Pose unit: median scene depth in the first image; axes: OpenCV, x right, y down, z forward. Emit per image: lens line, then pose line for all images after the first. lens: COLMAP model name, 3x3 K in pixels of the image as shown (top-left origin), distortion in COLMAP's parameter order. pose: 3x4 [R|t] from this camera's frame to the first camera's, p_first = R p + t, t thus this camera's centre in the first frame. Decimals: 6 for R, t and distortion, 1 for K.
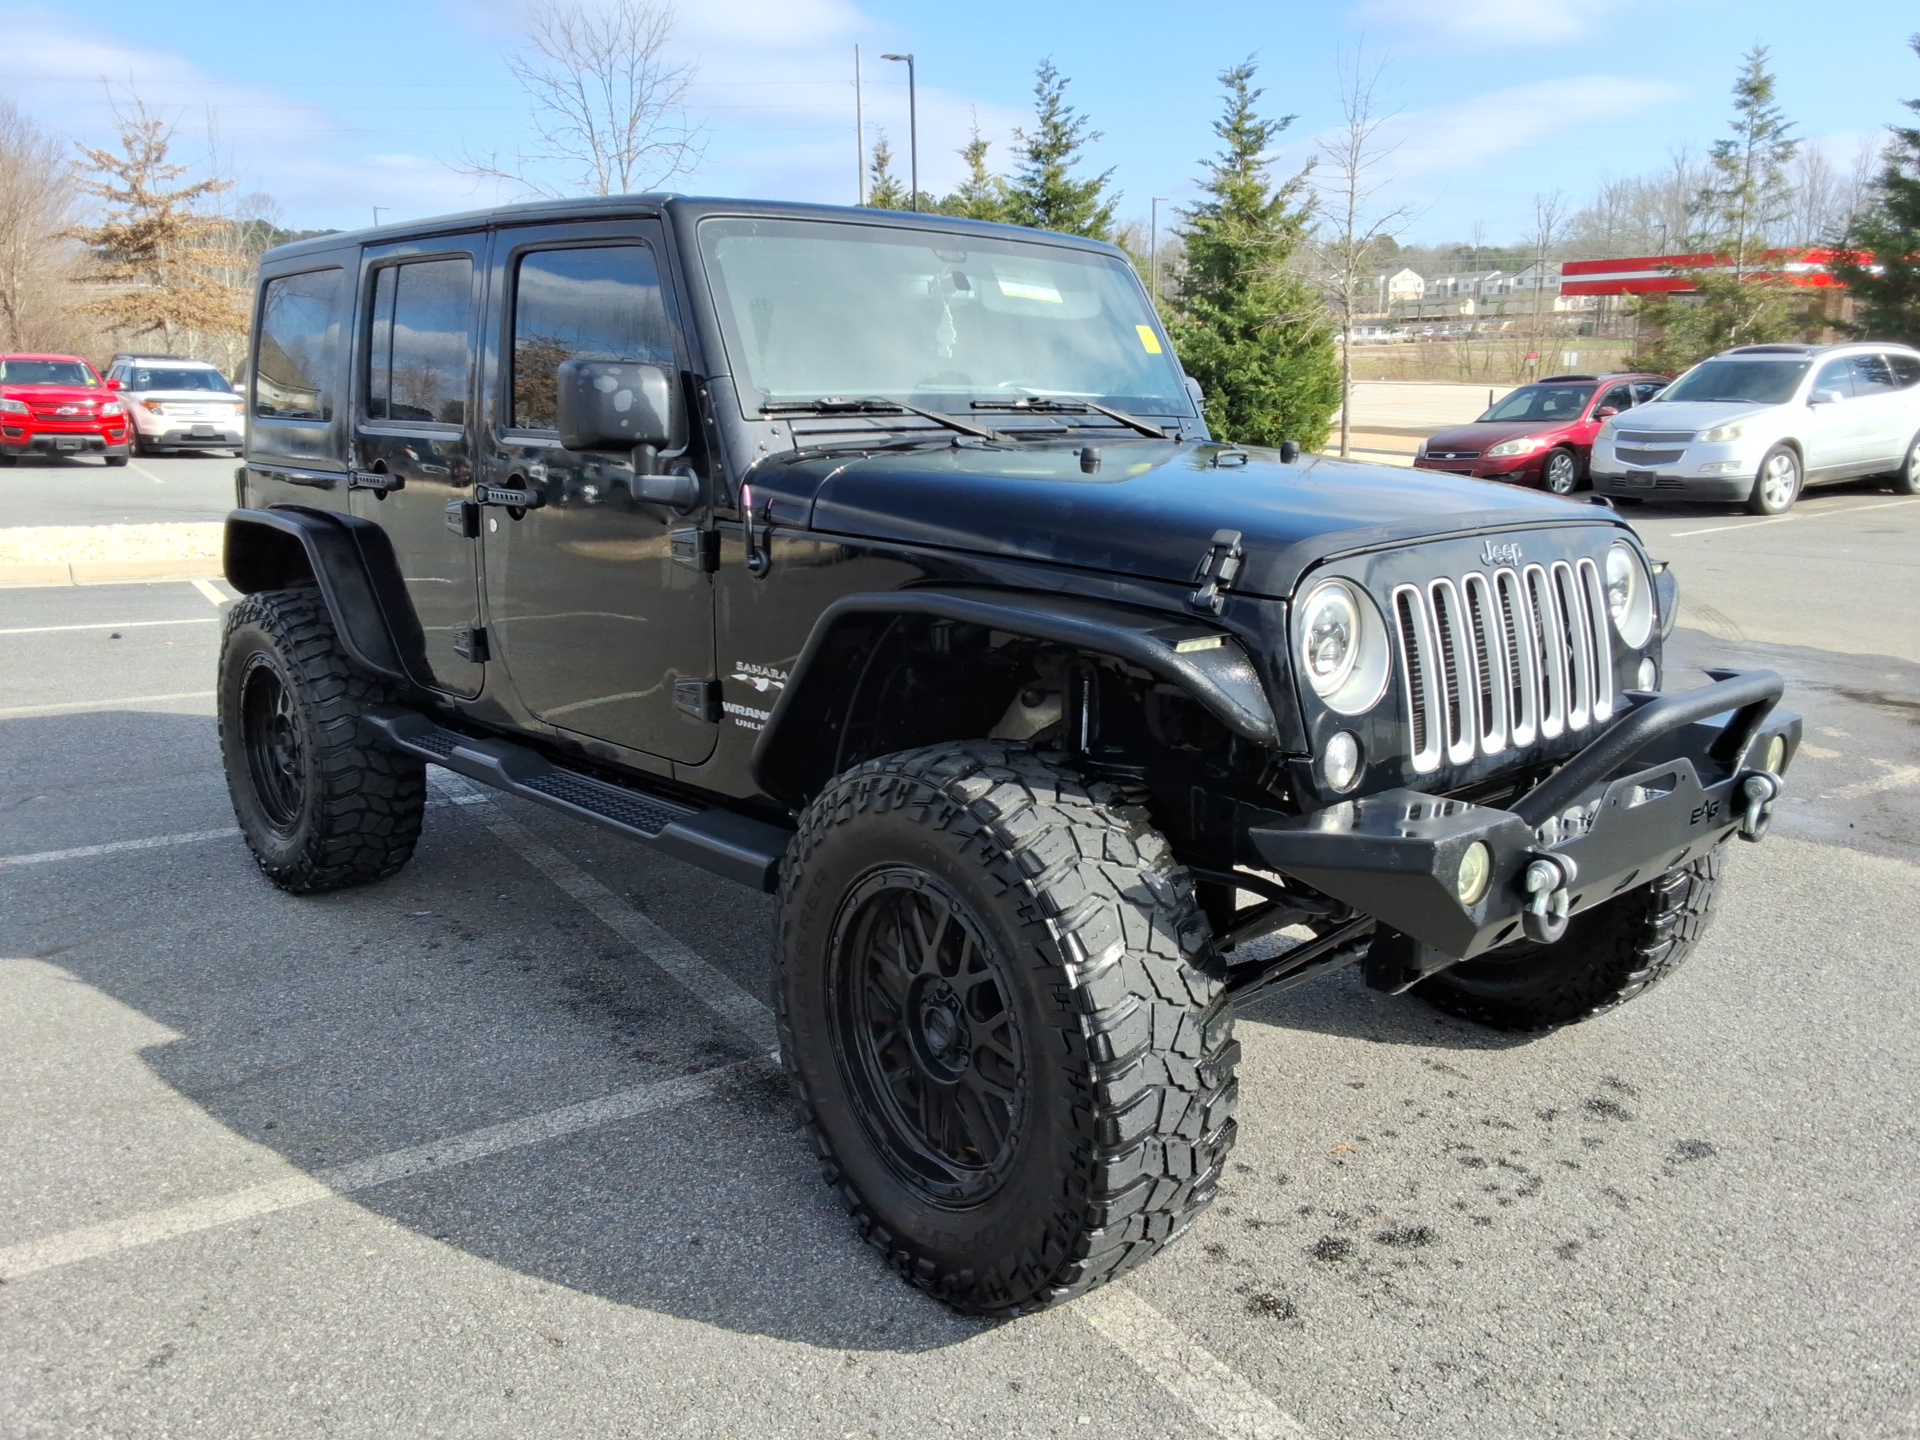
lens RADIAL K [[1533.8, 0, 967.2], [0, 1533.8, 730.7], [0, 0, 1]] dist [0.059564, -0.082249]
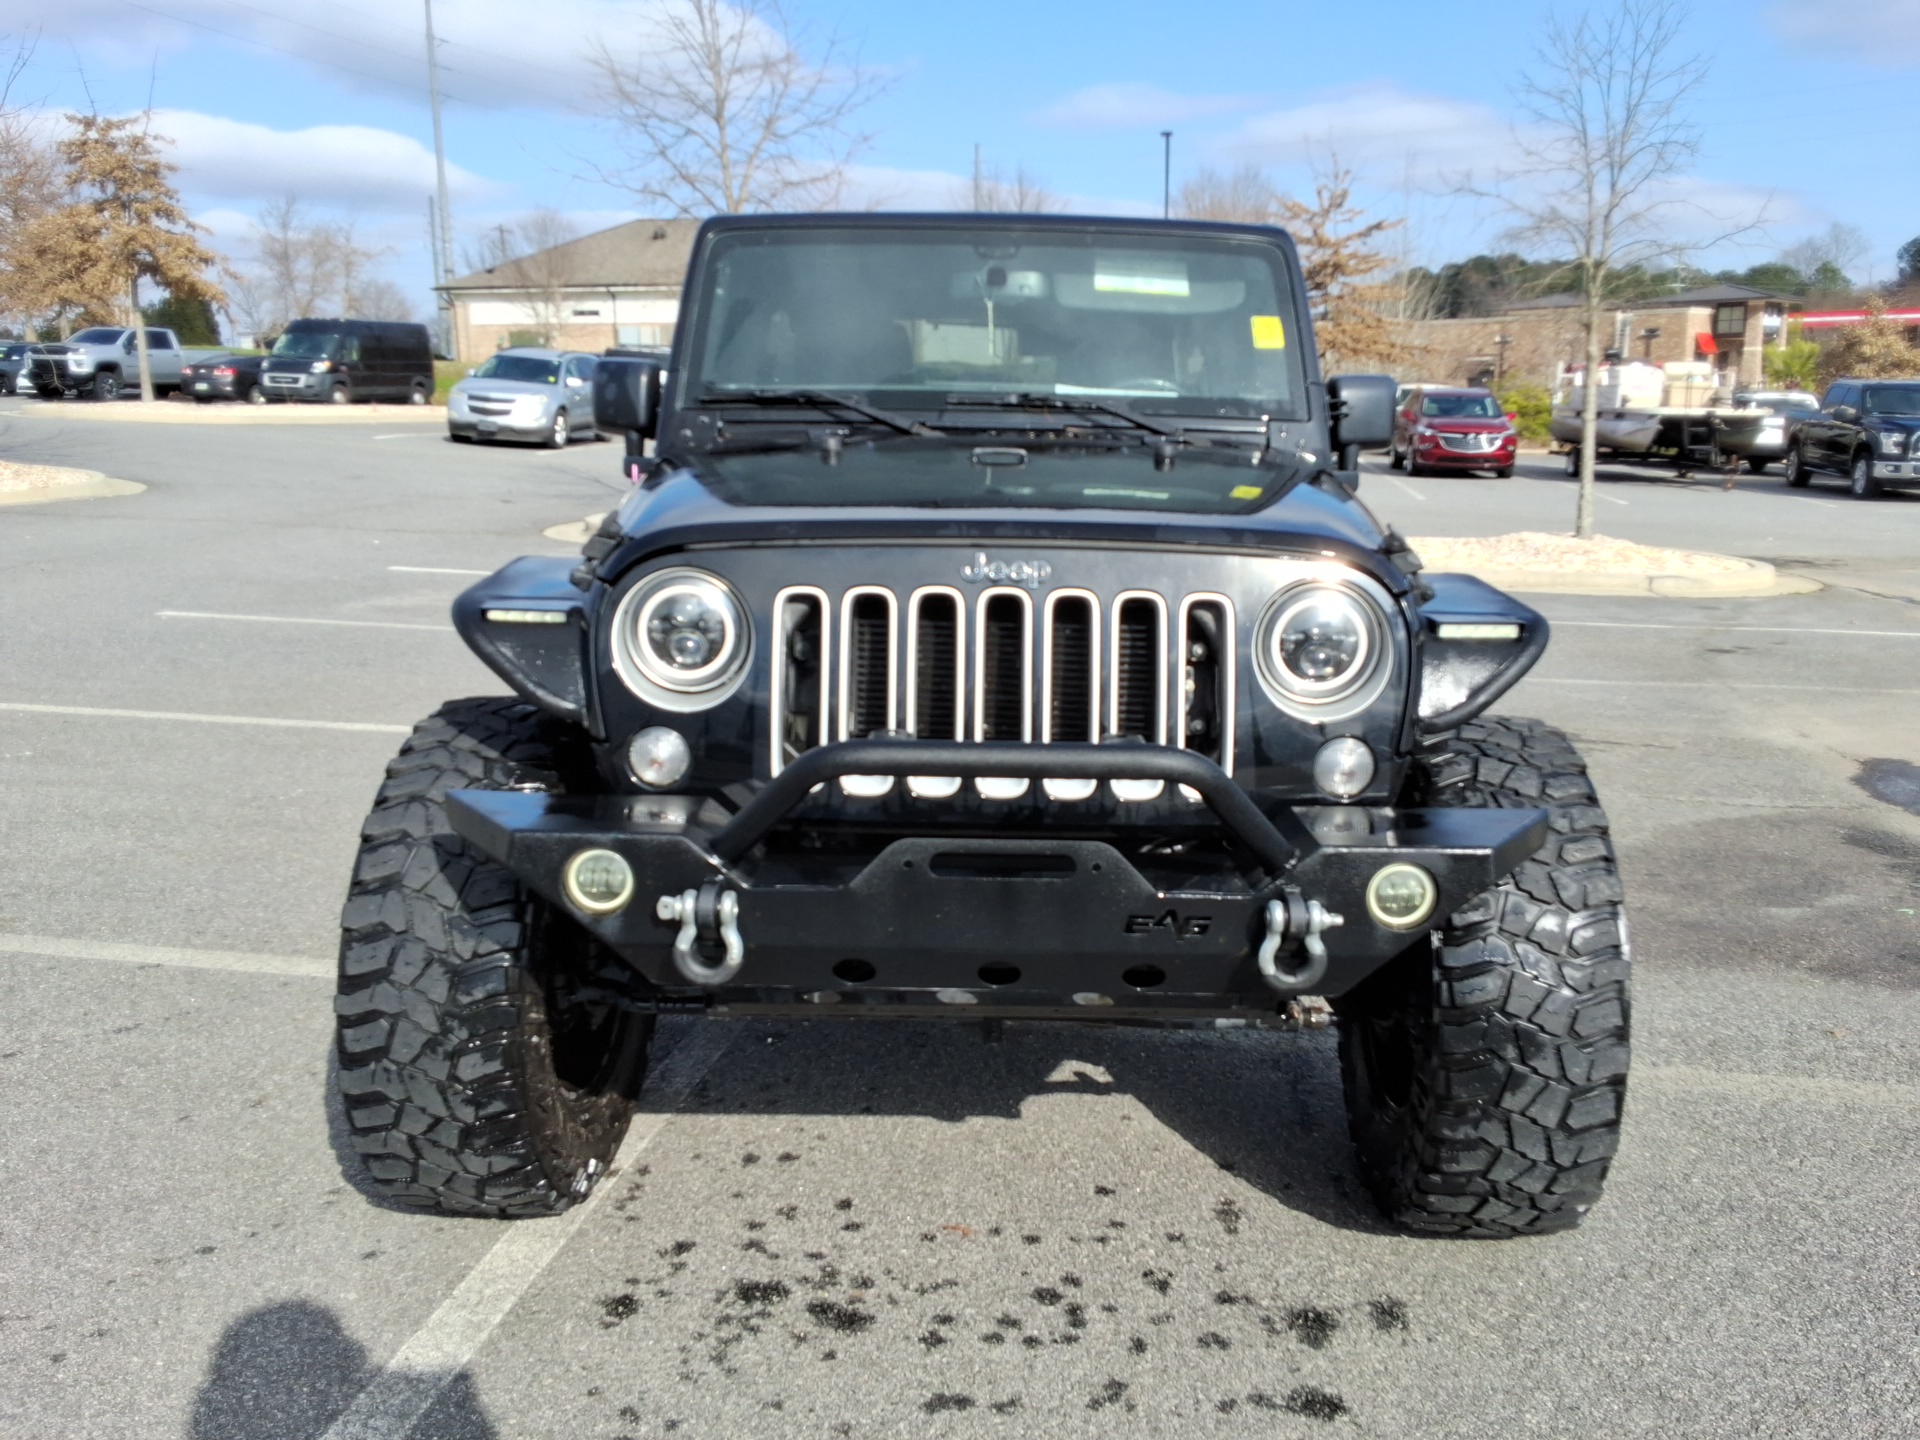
lens RADIAL K [[1533.8, 0, 965.0], [0, 1533.8, 724.8], [0, 0, 1]] dist [0.059564, -0.082249]
pose [[0.739066, 0.144858, -0.657873, 0.115580], [-0.158201, 0.986616, 0.039518, -0.007658], [0.654793, 0.074870, 0.752091, 0.045775]]
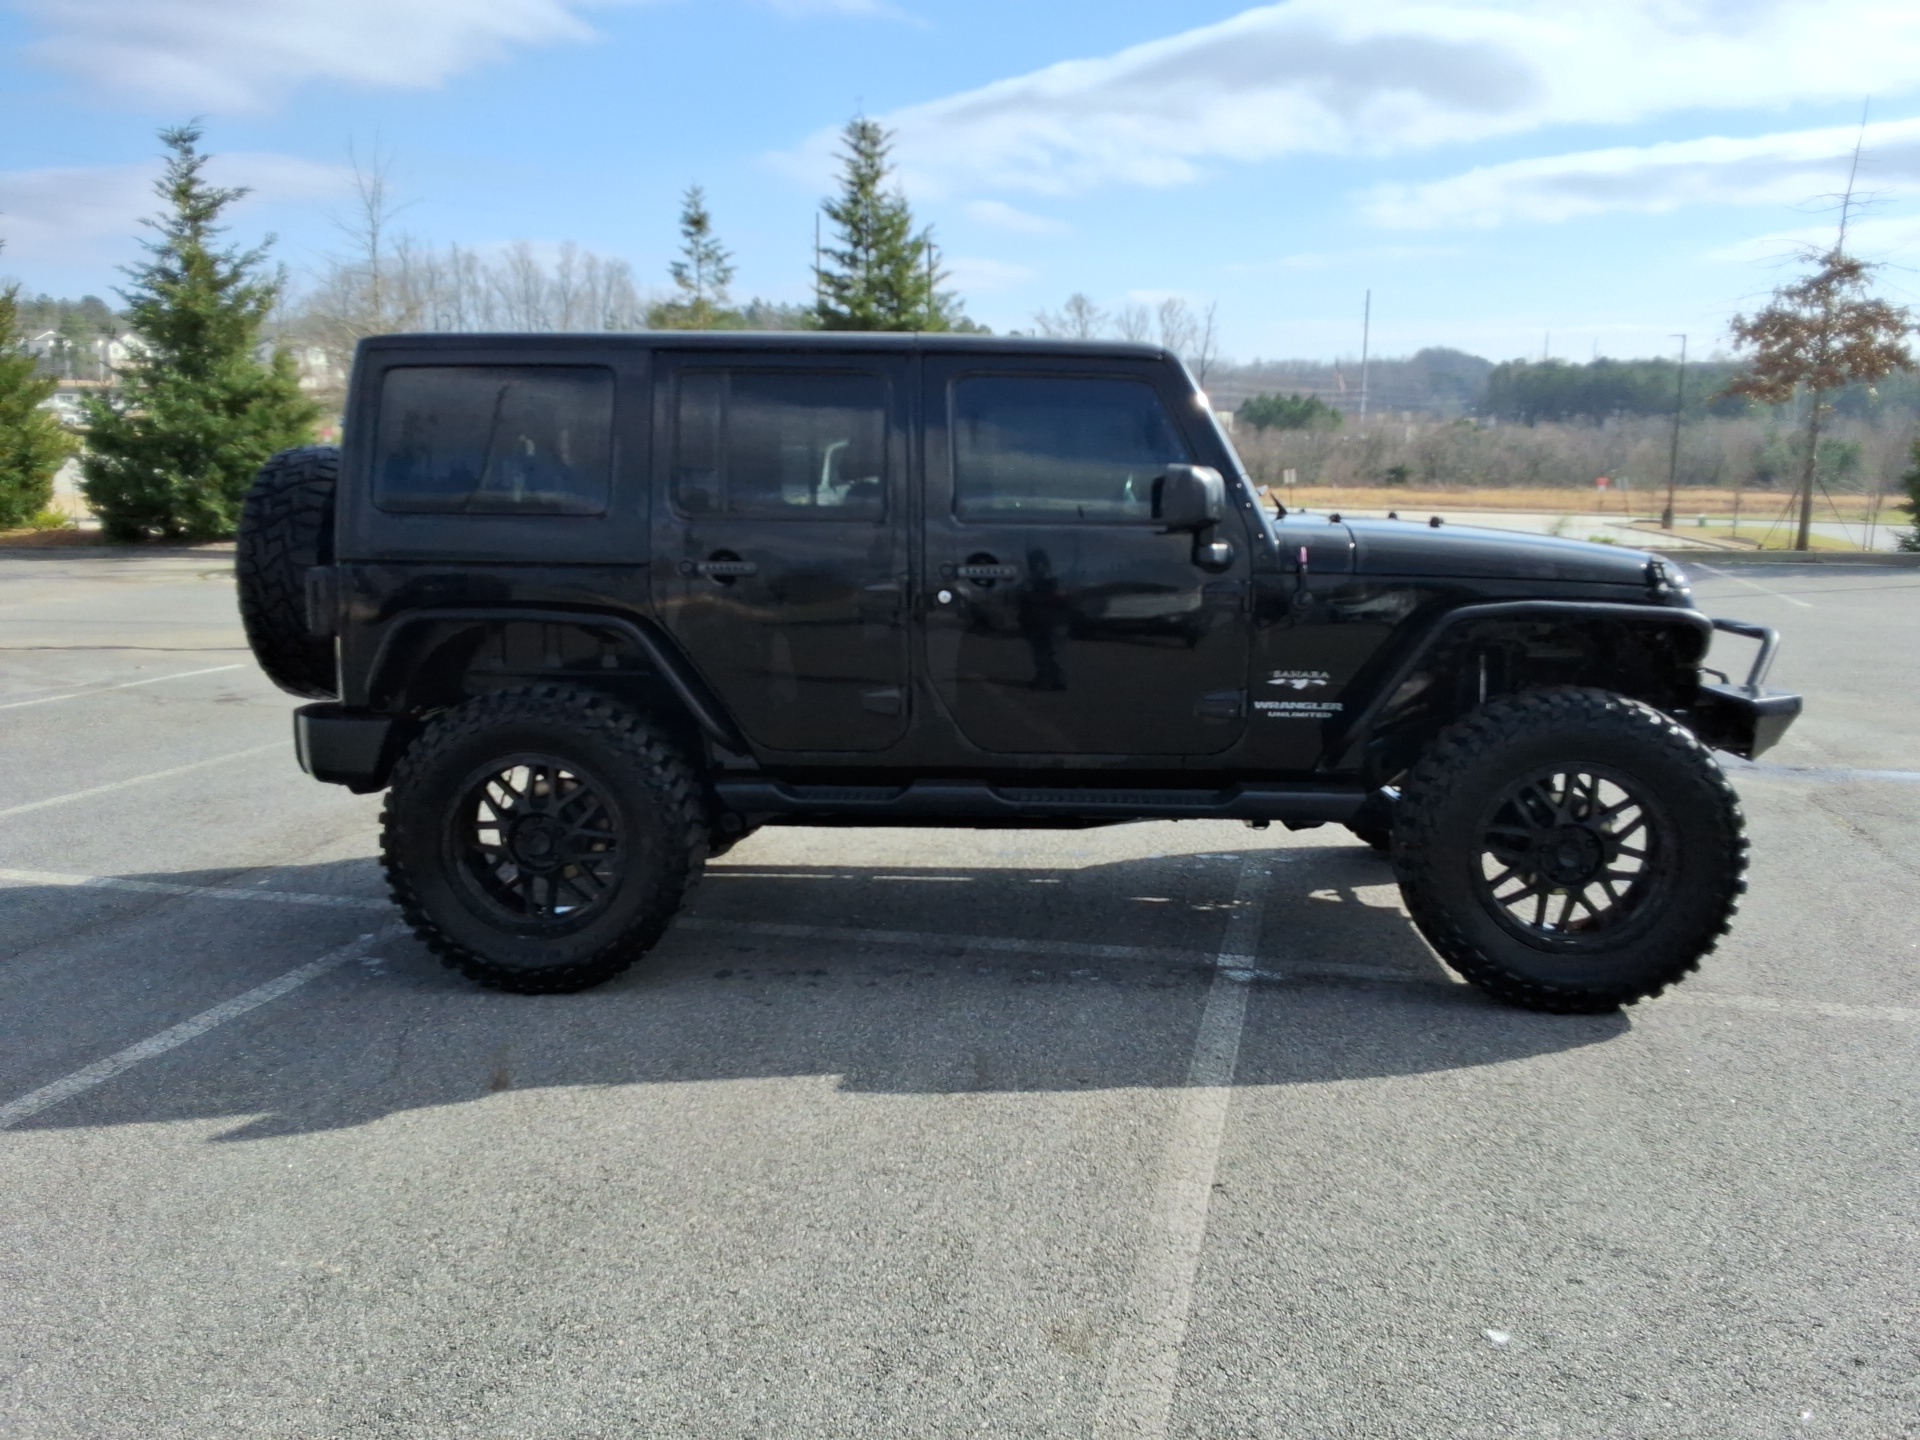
lens RADIAL K [[1533.8, 0, 973.3], [0, 1533.8, 717.8], [0, 0, 1]] dist [0.059564, -0.082249]
pose [[0.718840, -0.108223, 0.686700, -0.200682], [0.145569, 0.989342, 0.003537, -0.007164], [-0.679764, 0.097420, 0.726932, 0.022199]]
